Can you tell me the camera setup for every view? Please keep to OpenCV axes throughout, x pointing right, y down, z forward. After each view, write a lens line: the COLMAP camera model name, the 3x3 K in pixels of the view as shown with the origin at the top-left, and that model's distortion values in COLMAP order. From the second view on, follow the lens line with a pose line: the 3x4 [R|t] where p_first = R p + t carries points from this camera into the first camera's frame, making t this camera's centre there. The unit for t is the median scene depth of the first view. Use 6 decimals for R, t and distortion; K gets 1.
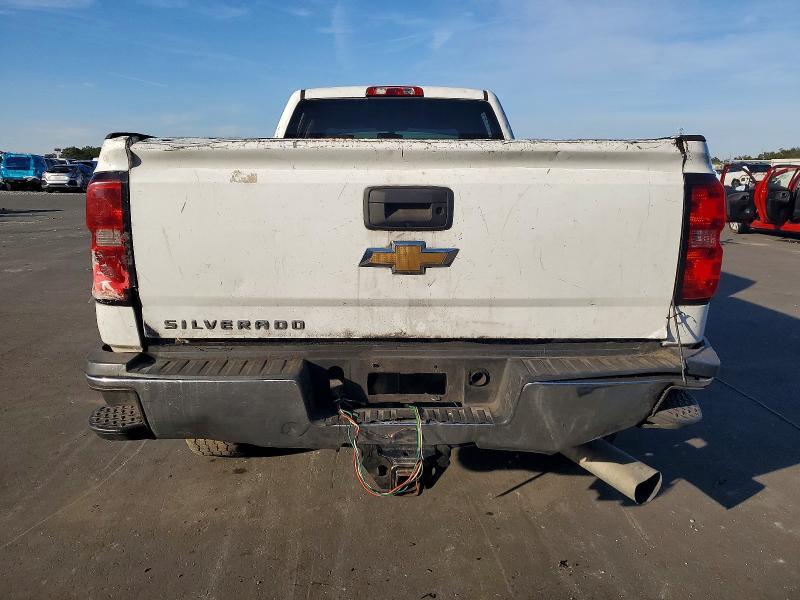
lens RADIAL K [[612.5, 0, 395.5], [0, 612.5, 301.0], [0, 0, 1]] dist [0.029583, -0.001635]
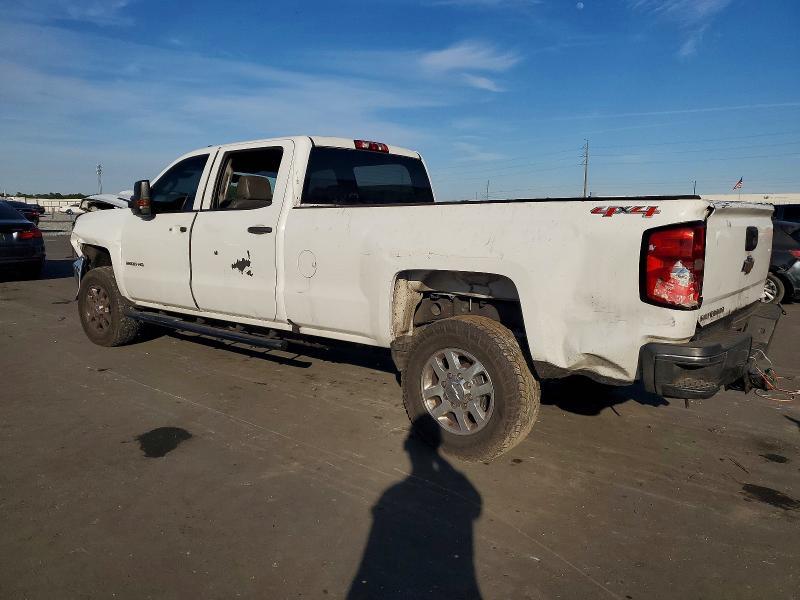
lens RADIAL K [[612.5, 0, 395.5], [0, 612.5, 301.0], [0, 0, 1]] dist [0.029583, -0.001635]
pose [[0.645216, -0.097309, 0.757778, -1.303442], [0.139736, 0.990155, 0.008170, -0.081320], [-0.751112, 0.100617, 0.652462, 0.354889]]
